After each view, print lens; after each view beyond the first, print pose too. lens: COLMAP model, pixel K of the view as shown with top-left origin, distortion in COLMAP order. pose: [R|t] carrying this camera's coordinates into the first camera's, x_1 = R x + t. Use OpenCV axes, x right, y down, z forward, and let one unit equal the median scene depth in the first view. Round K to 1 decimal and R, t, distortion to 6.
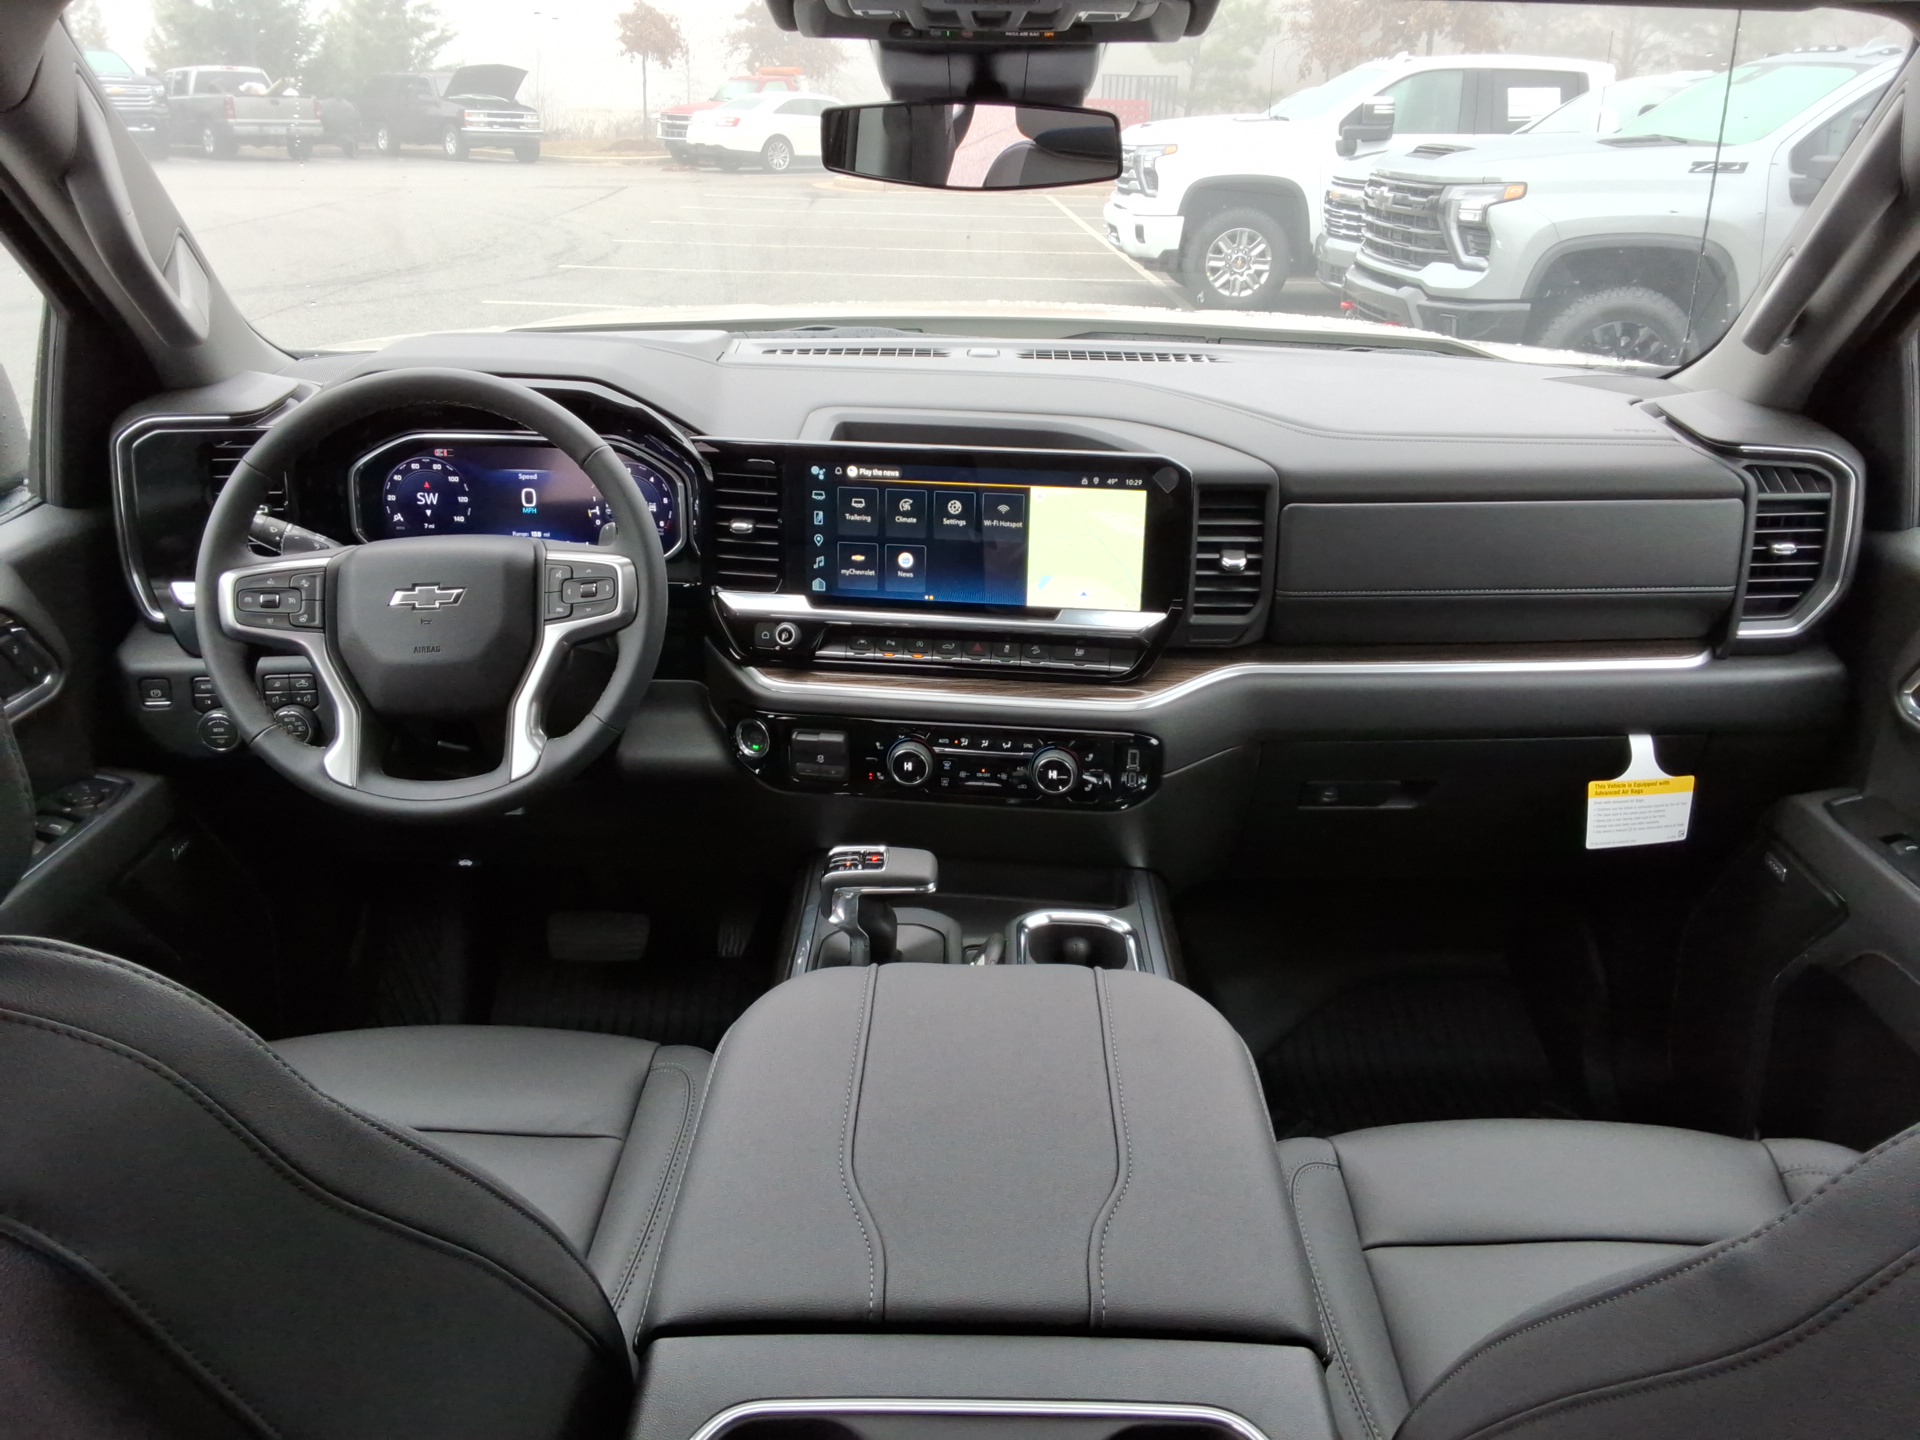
lens RADIAL K [[1551.4, 0, 967.0], [0, 1551.4, 663.1], [0, 0, 1]] dist [0.138185, -0.237019]
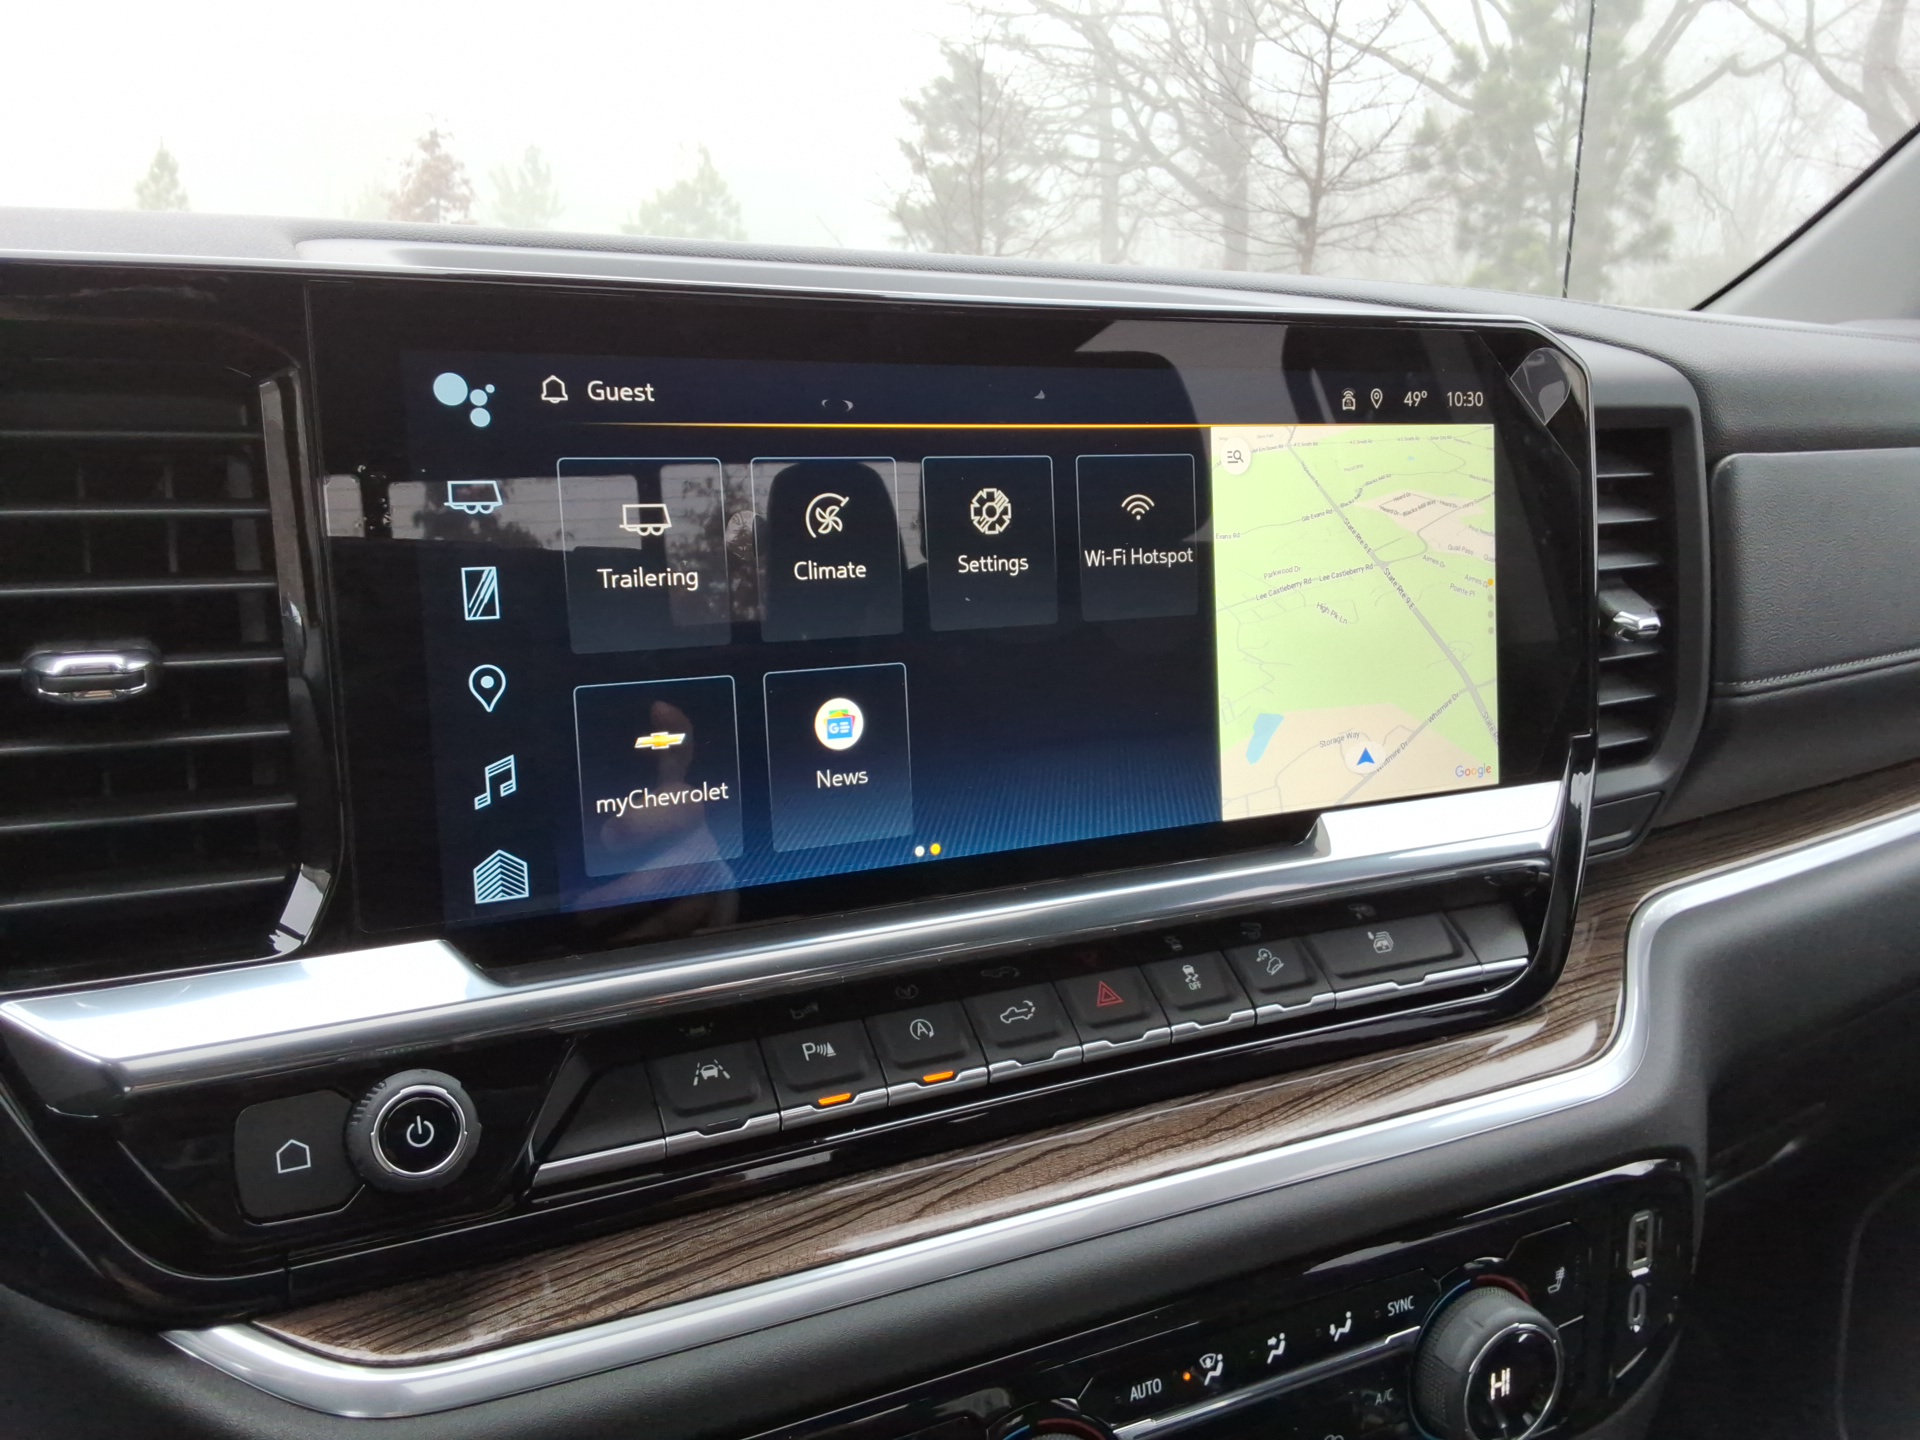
lens RADIAL K [[1544.5, 0, 967.3], [0, 1544.5, 698.5], [0, 0, 1]] dist [0.130800, -0.209780]
pose [[0.825535, -0.107960, 0.553928, -0.020017], [0.195314, 0.975531, -0.100952, -0.004733], [-0.529475, 0.191529, 0.826421, 0.091925]]
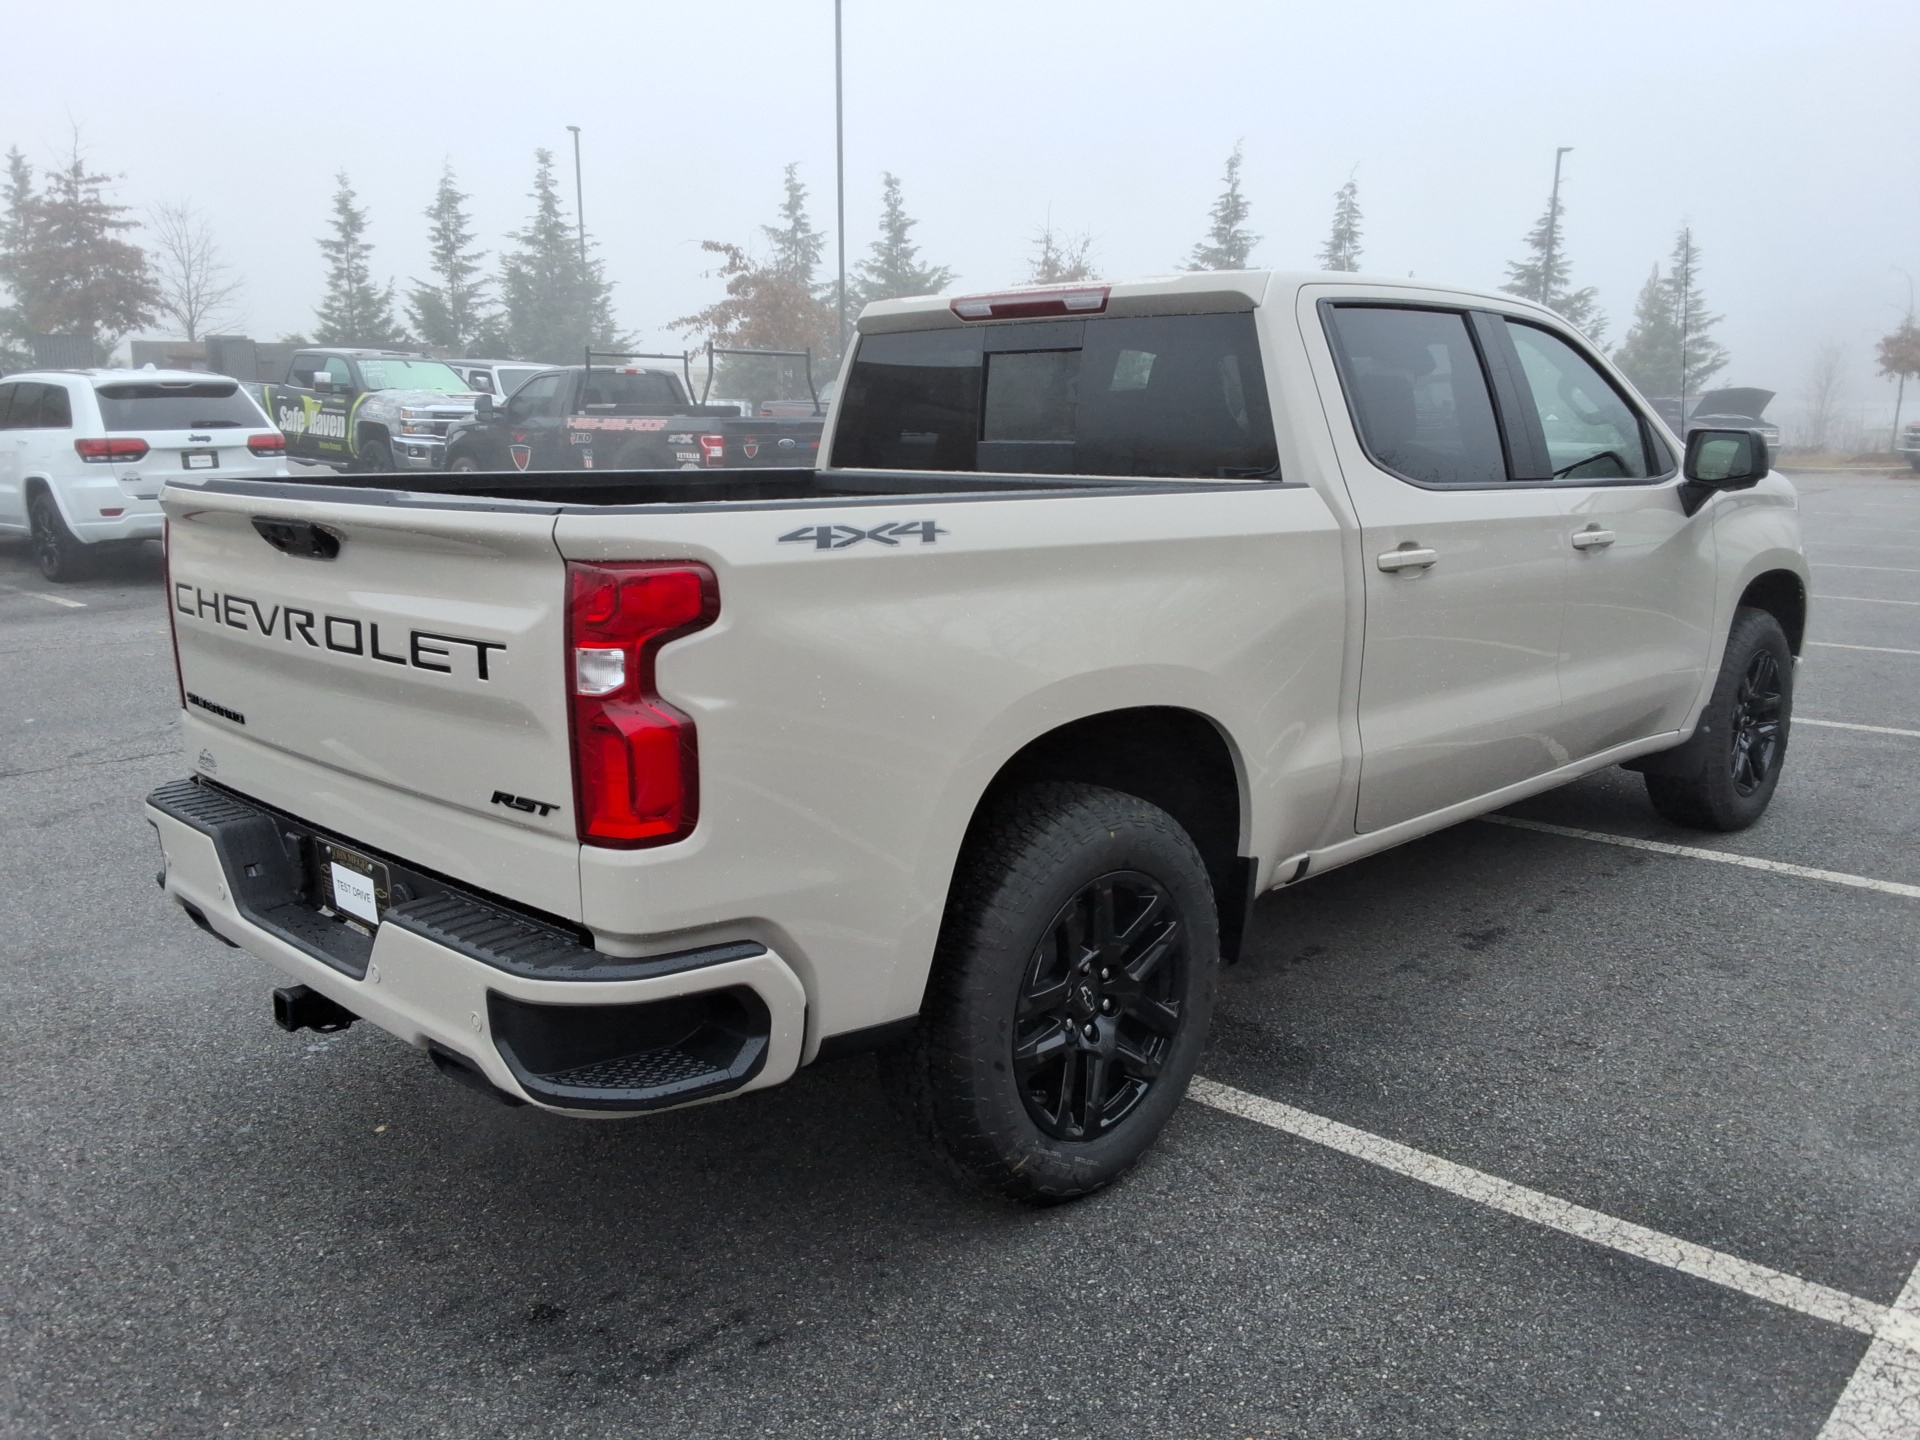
lens RADIAL K [[1531.8, 0, 972.1], [0, 1531.8, 705.7], [0, 0, 1]] dist [0.120013, -0.178615]
pose [[0.721993, 0.111216, -0.682903, 0.231761], [-0.222991, 0.971735, -0.077500, 0.117793], [0.654982, 0.208236, 0.726386, -0.277743]]
